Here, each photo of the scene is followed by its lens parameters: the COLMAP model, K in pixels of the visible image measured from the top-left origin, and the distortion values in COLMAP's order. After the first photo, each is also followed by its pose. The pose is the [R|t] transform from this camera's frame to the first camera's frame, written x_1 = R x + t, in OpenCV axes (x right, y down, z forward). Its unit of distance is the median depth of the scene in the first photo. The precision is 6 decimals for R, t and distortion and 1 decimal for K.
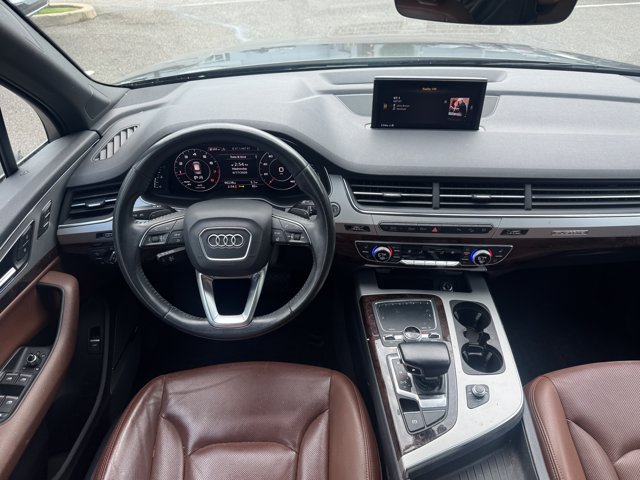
lens RADIAL K [[461.4, 0, 320.9], [0, 461.4, 248.7], [0, 0, 1]] dist [0.023254, -0.003575]
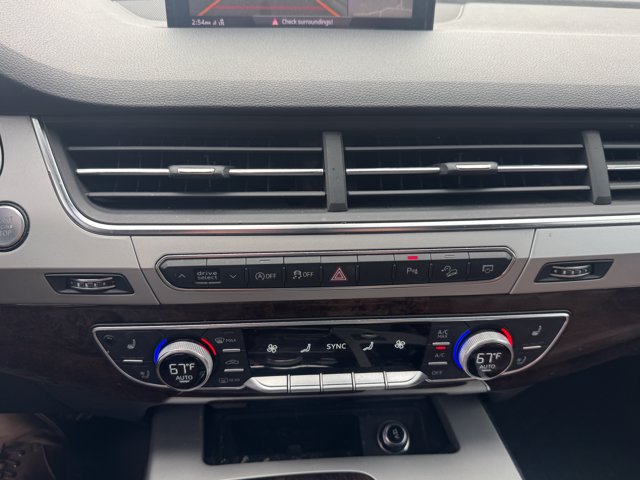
lens RADIAL K [[461.4, 0, 320.9], [0, 461.4, 248.7], [0, 0, 1]] dist [0.023254, -0.003575]
pose [[0.990831, -0.037577, 0.129774, 0.192058], [0.063229, 0.977832, -0.199616, 0.003664], [-0.119396, 0.205991, 0.971243, 0.684361]]
